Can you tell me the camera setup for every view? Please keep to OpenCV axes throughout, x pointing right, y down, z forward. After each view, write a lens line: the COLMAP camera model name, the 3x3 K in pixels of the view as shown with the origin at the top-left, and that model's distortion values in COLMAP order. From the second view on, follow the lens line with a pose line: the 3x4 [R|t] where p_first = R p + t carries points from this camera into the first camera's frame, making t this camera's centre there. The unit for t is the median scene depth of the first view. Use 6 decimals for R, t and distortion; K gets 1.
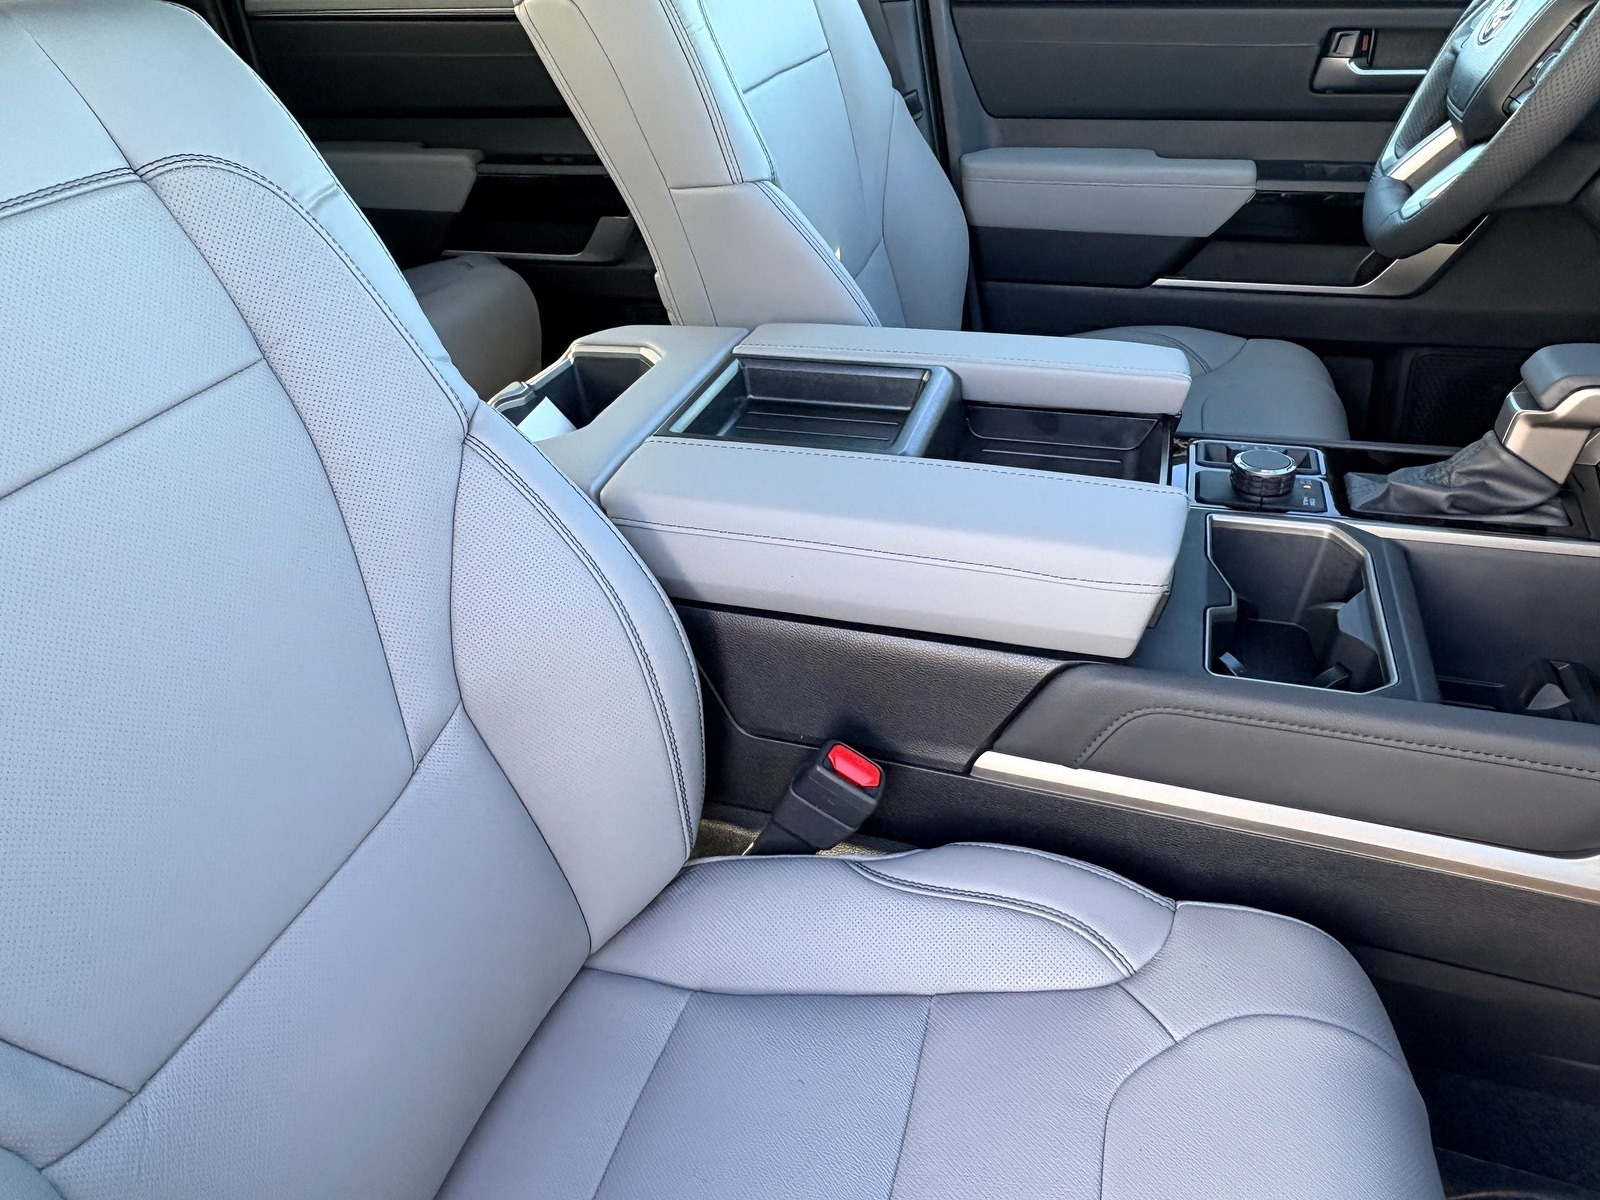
lens RADIAL K [[1113.6, 0, 800.0], [0, 1113.6, 600.0], [0, 0, 1]] dist [0.000379, 0.000922]
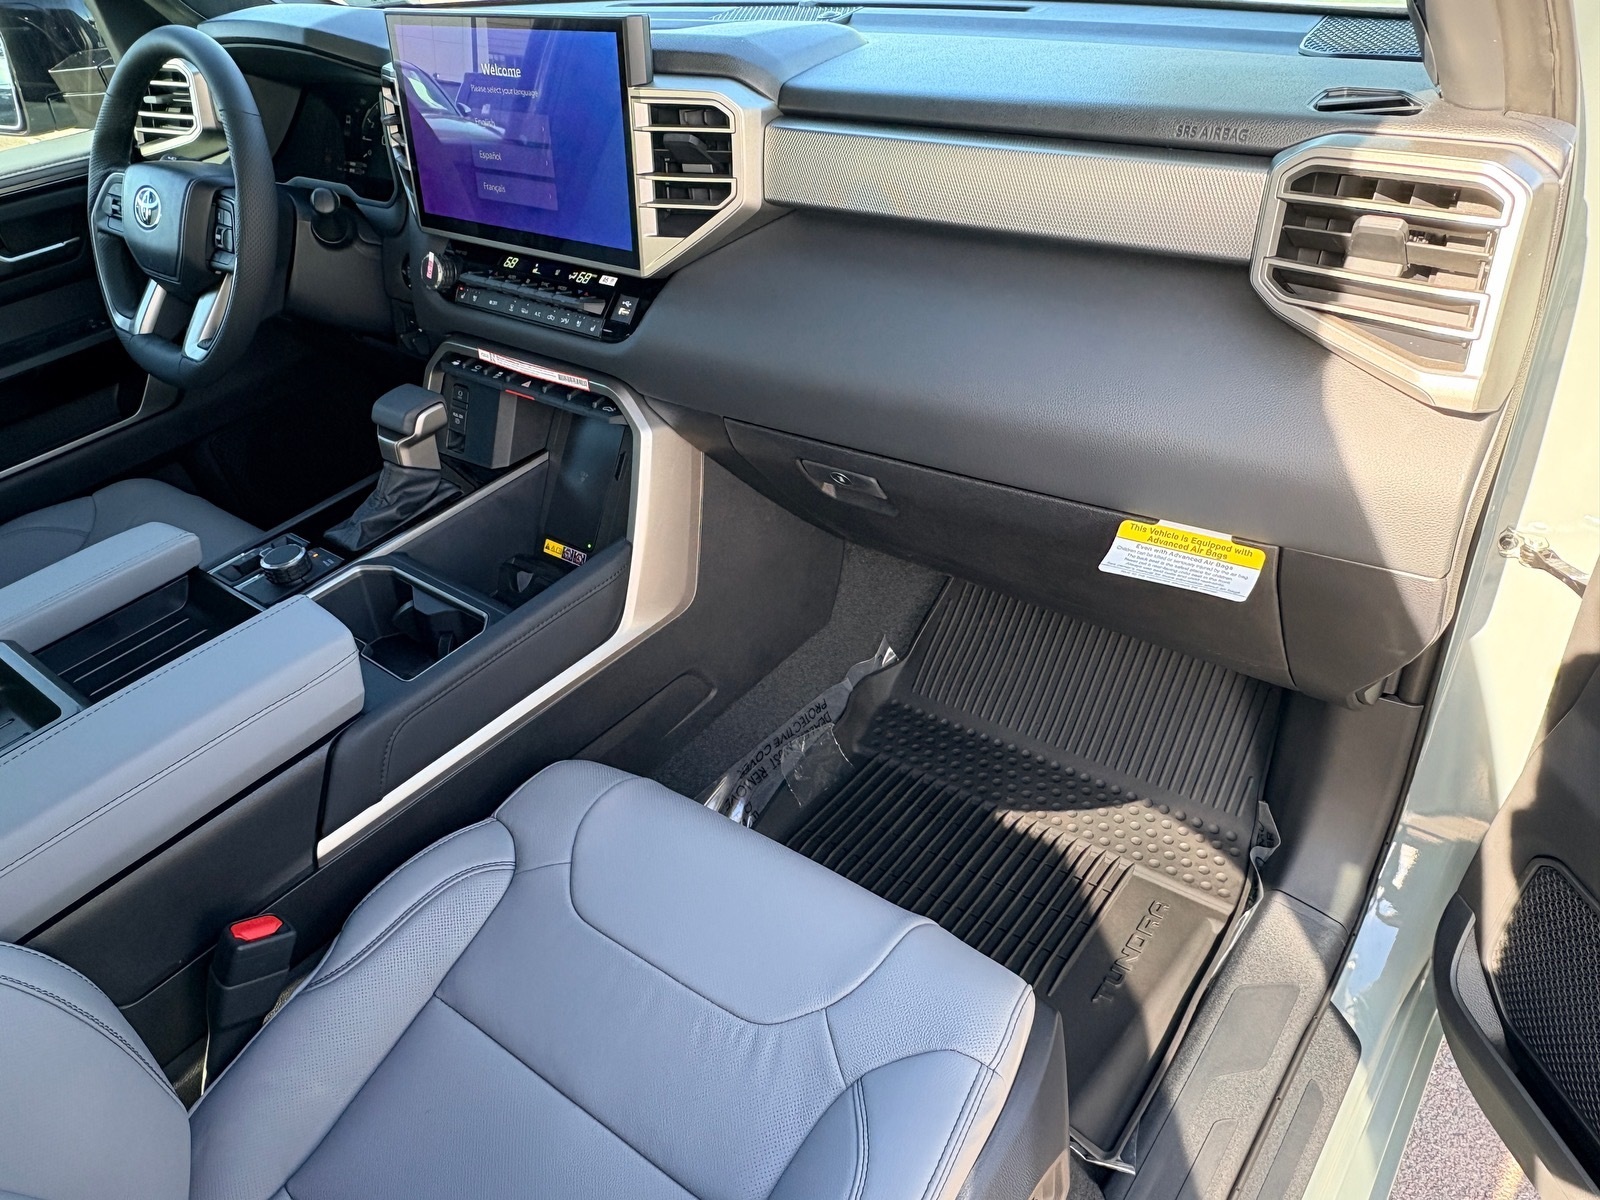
lens RADIAL K [[1113.6, 0, 800.0], [0, 1113.6, 600.0], [0, 0, 1]] dist [0.000379, 0.000922]
pose [[0.333745, -0.530441, 0.779260, -0.479232], [0.555951, 0.778346, 0.291713, -0.140080], [-0.761271, 0.335872, 0.554668, -0.200763]]
